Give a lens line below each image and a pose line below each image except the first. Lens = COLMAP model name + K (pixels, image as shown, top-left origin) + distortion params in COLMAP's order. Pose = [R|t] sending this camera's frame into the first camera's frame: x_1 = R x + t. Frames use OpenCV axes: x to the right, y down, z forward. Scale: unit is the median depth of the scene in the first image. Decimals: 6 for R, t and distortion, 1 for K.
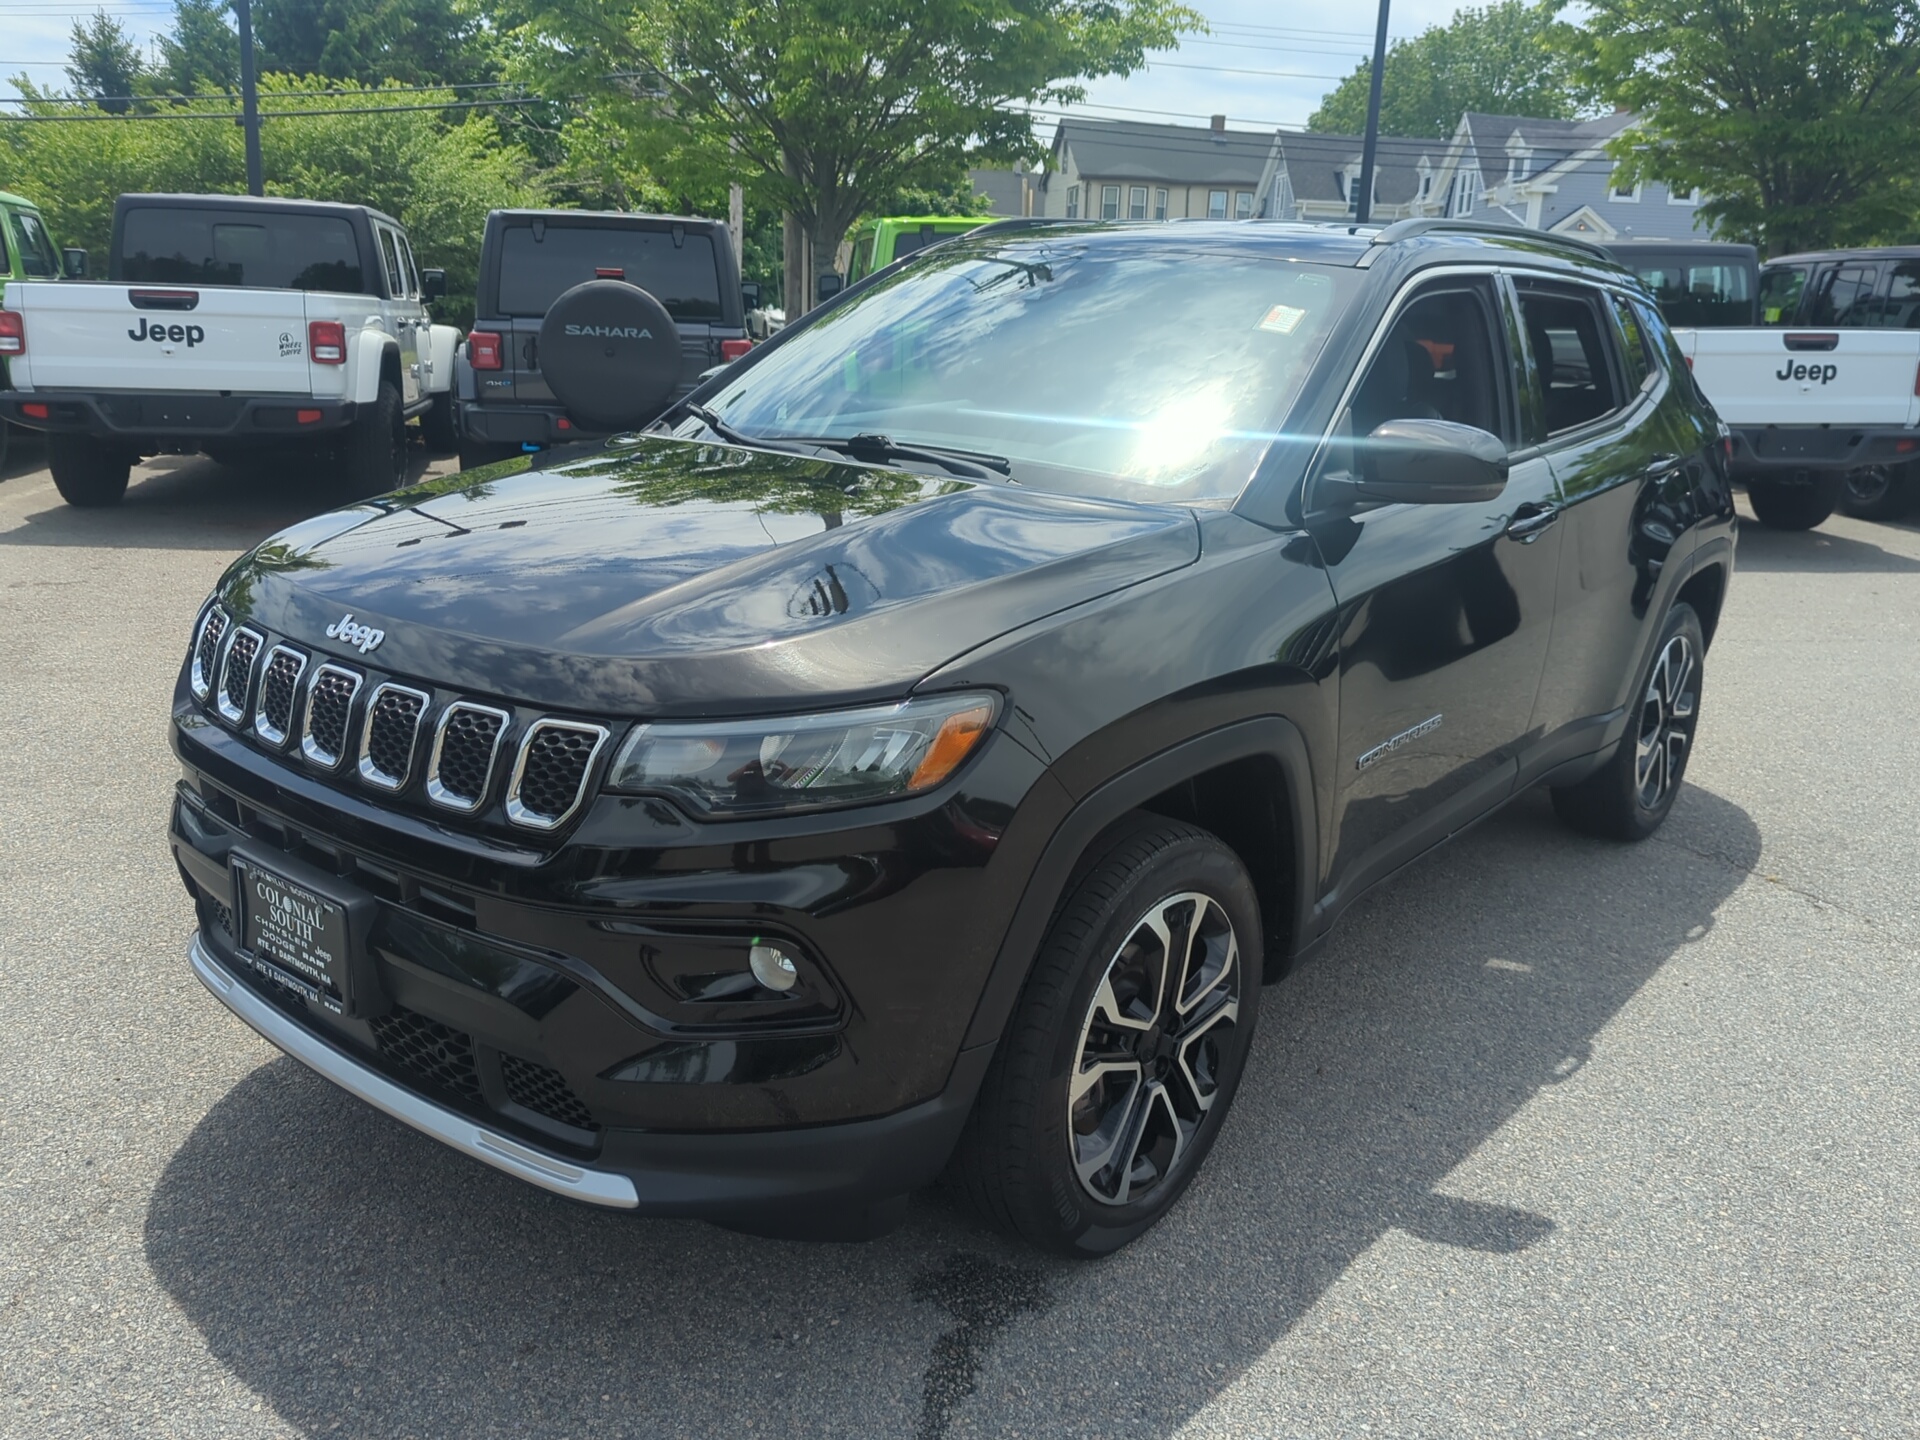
lens RADIAL K [[1556.0, 0, 977.7], [0, 1556.0, 706.4], [0, 0, 1]] dist [0.062347, -0.060653]
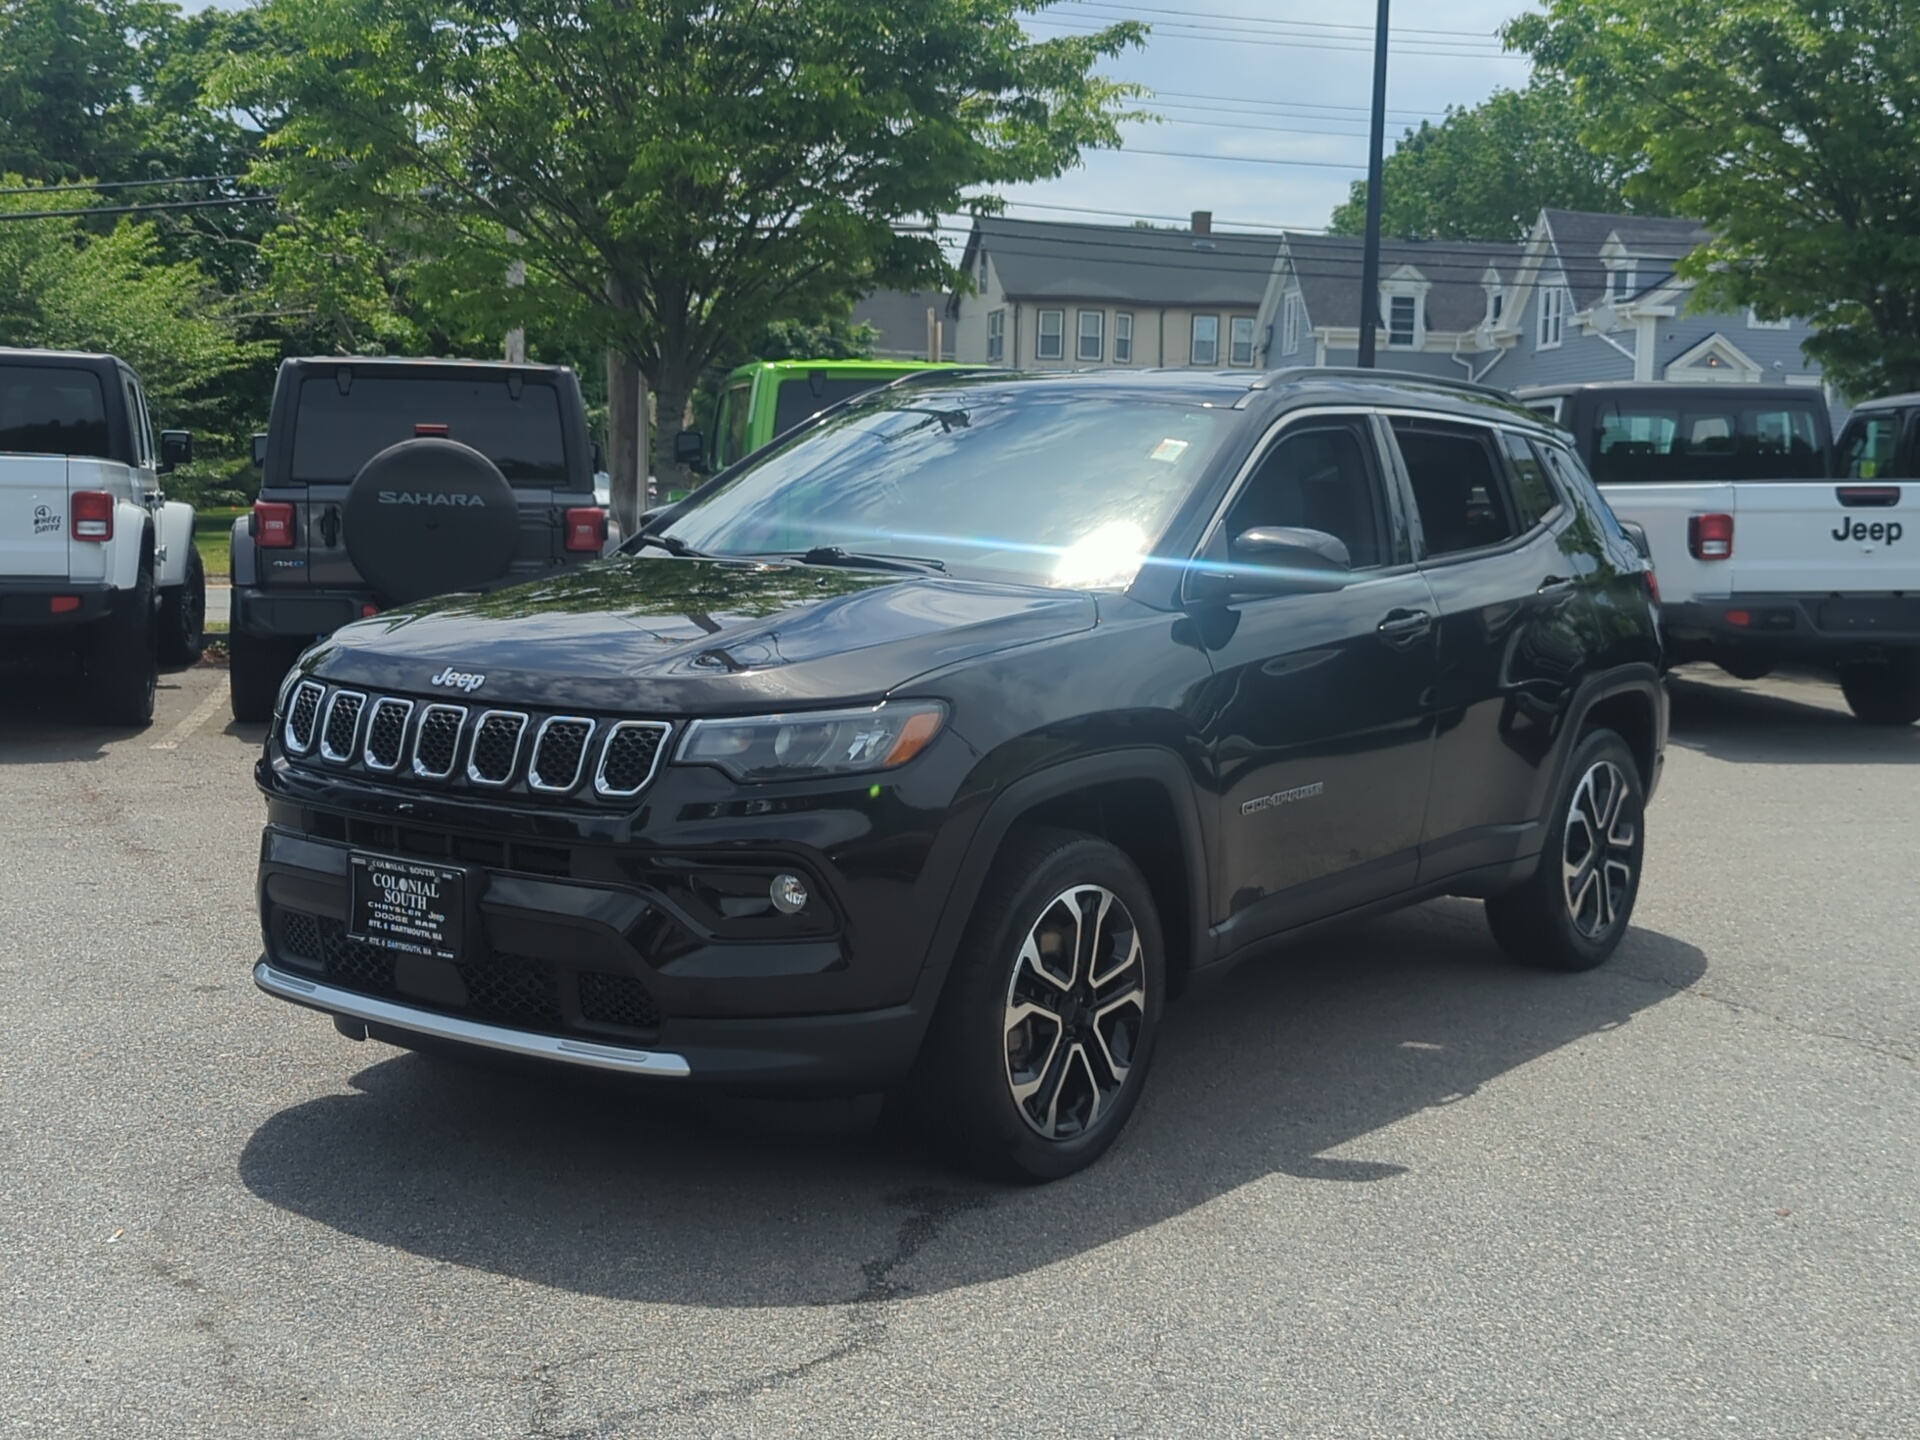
lens RADIAL K [[2453.0, 0, 996.5], [0, 2453.0, 667.5], [0, 0, 1]] dist [0.059287, 0.000000]
pose [[0.998305, -0.016226, 0.055884, -0.014212], [0.025715, 0.984496, -0.173514, 0.077186], [-0.052202, 0.174657, 0.983245, -0.261820]]
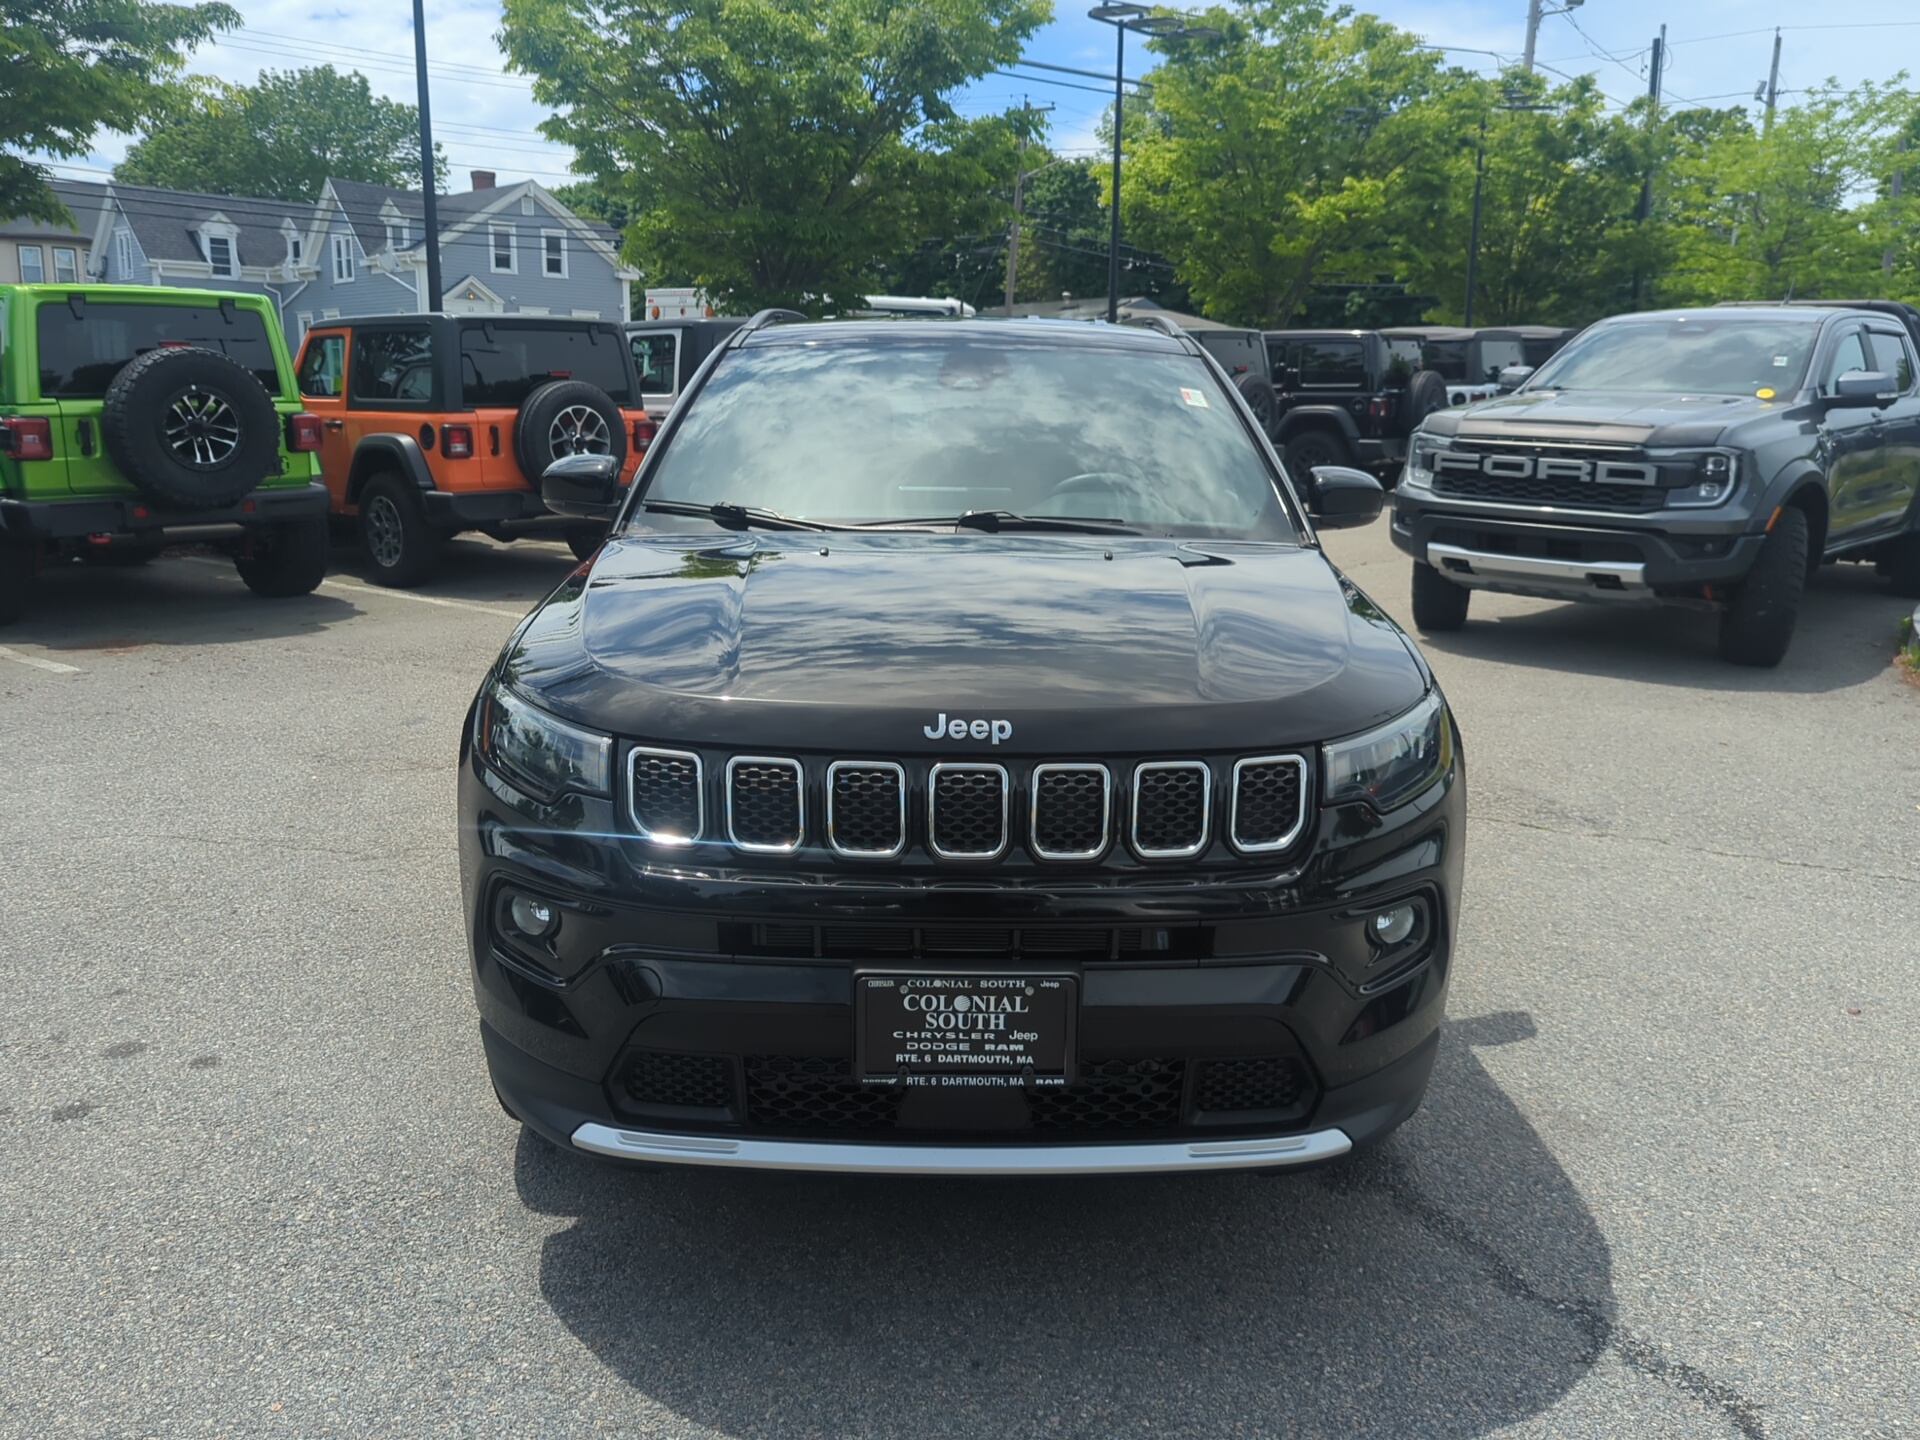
lens RADIAL K [[1556.0, 0, 984.2], [0, 1556.0, 706.2], [0, 0, 1]] dist [0.062347, -0.060653]
pose [[0.763389, -0.156124, 0.626787, -0.250702], [0.179987, 0.983333, 0.025721, -0.020852], [-0.620356, 0.093178, 0.778766, 0.046956]]
